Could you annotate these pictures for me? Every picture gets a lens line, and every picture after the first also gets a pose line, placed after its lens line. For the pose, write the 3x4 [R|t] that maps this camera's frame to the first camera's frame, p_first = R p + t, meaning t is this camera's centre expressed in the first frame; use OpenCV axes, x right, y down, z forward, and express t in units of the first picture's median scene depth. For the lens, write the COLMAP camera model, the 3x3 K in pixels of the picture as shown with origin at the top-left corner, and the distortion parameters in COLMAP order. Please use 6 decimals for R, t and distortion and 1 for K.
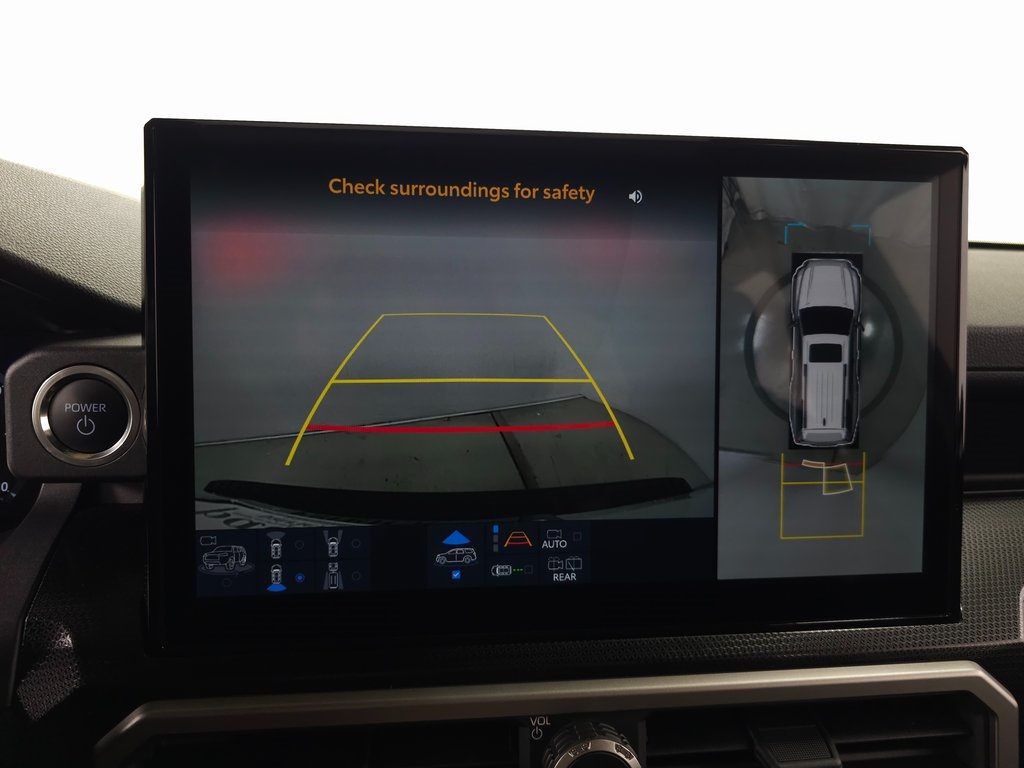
lens RADIAL K [[698.7, 0, 486.0], [0, 698.7, 378.4], [0, 0, 1]] dist [0.037999, -0.048462]
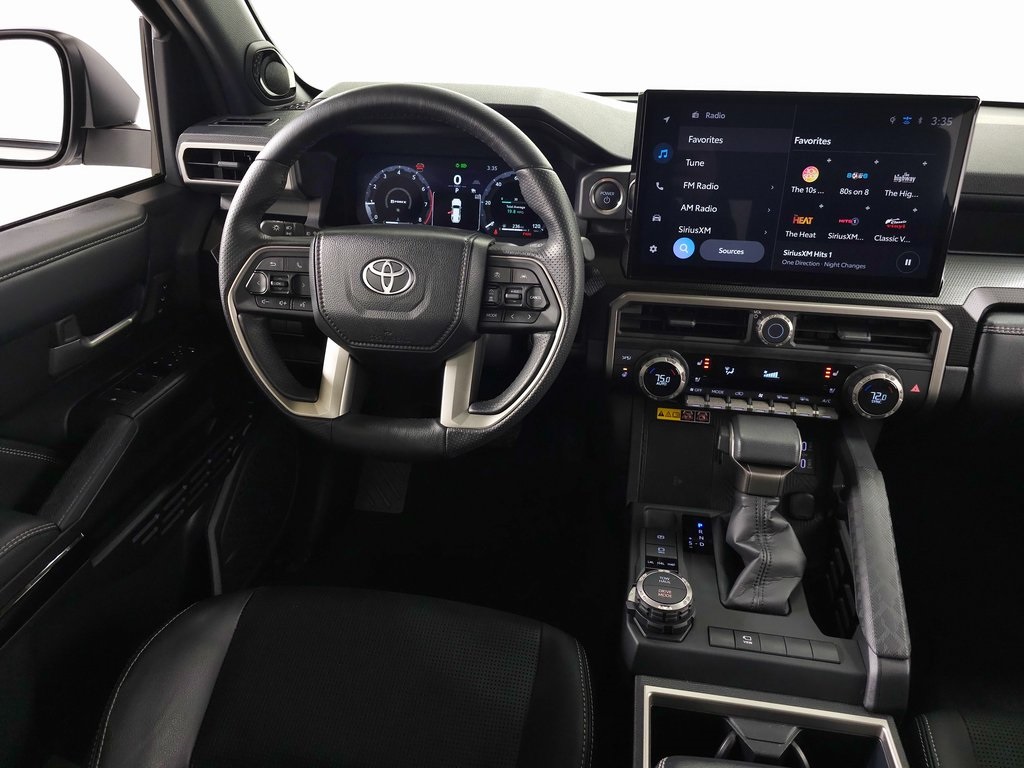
lens RADIAL K [[698.7, 0, 508.5], [0, 698.7, 383.2], [0, 0, 1]] dist [0.037999, -0.048462]
pose [[0.961388, 0.113056, -0.250903, -0.146403], [-0.038788, 0.958283, 0.283176, -0.012125], [0.272451, -0.262510, 0.925667, -1.980617]]
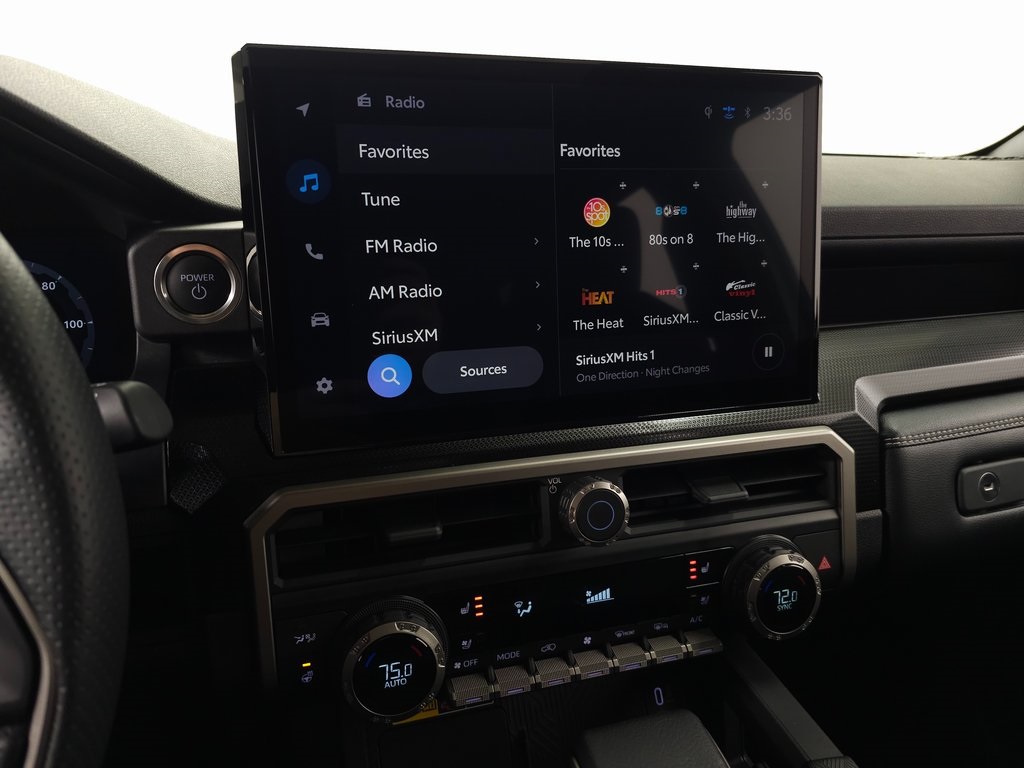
lens RADIAL K [[698.7, 0, 511.4], [0, 698.7, 374.7], [0, 0, 1]] dist [0.037999, -0.048462]
pose [[0.981751, -0.065852, 0.178406, -0.246787], [0.048498, 0.993810, 0.099949, 0.115343], [-0.183883, -0.089473, 0.978867, -0.364747]]
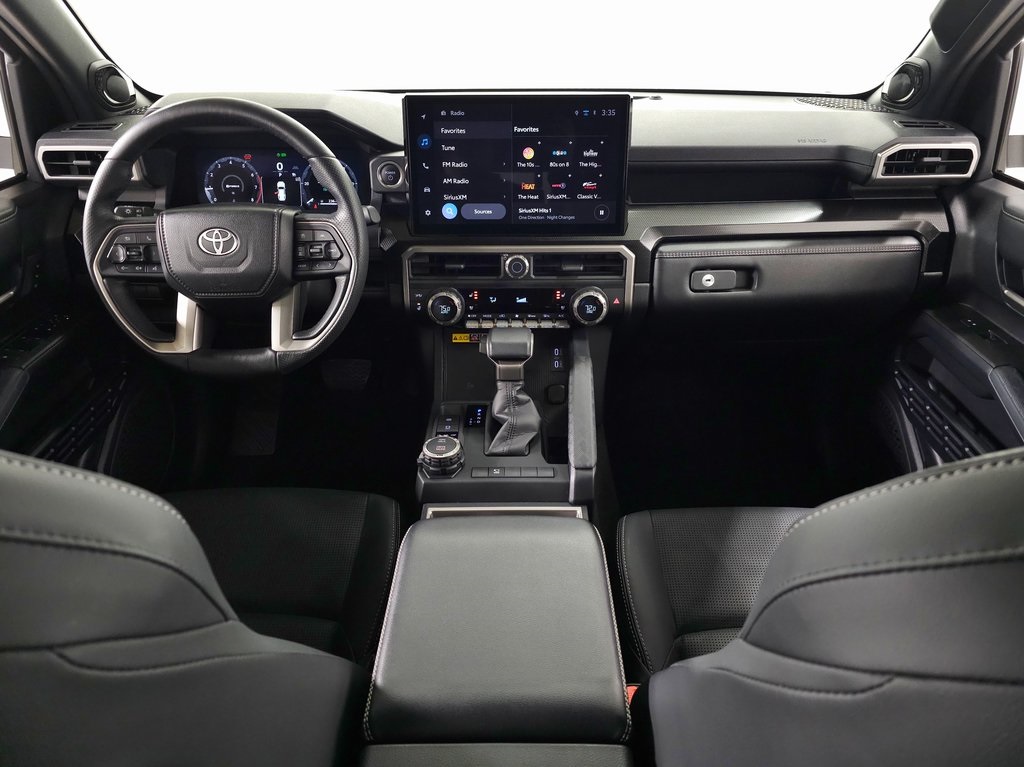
lens RADIAL K [[698.7, 0, 521.3], [0, 698.7, 391.5], [0, 0, 1]] dist [0.037999, -0.048462]
pose [[0.994632, 0.032144, -0.098352, 0.570449], [0.000631, 0.948623, 0.316408, -0.039130], [0.103470, -0.314771, 0.943511, -2.948355]]
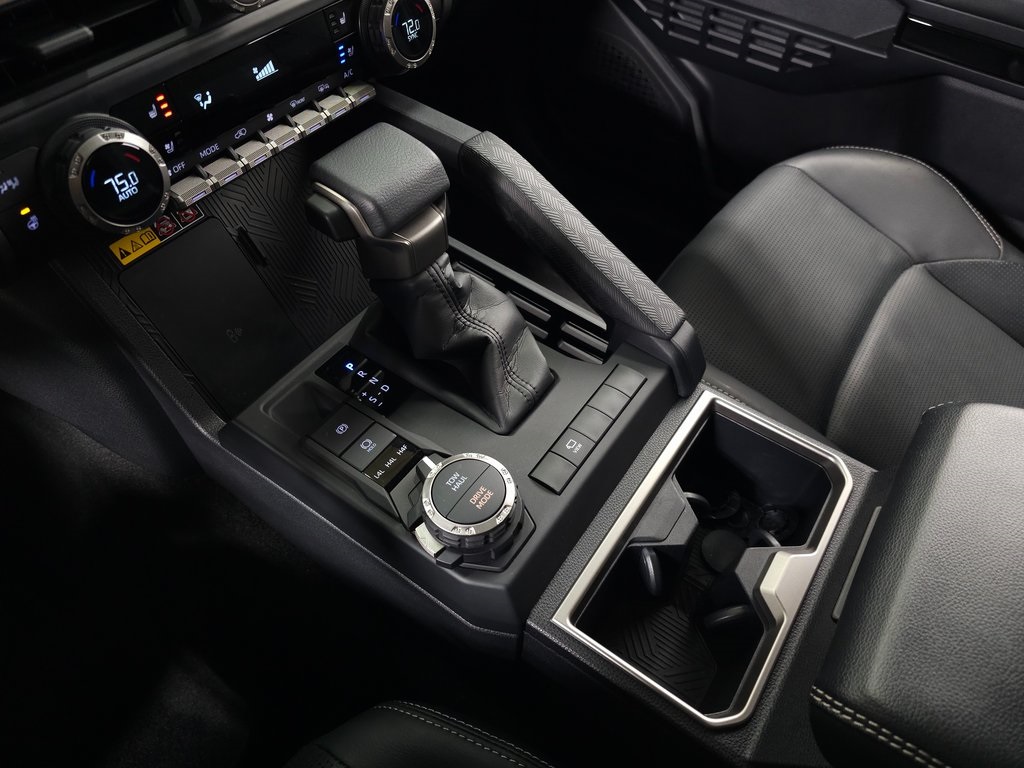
lens RADIAL K [[698.7, 0, 521.1], [0, 698.7, 388.2], [0, 0, 1]] dist [0.037999, -0.048462]
pose [[0.643335, -0.590883, 0.486803, -0.644984], [0.137321, 0.714607, 0.685915, 0.241733], [-0.753169, -0.374425, 0.540872, -0.538421]]
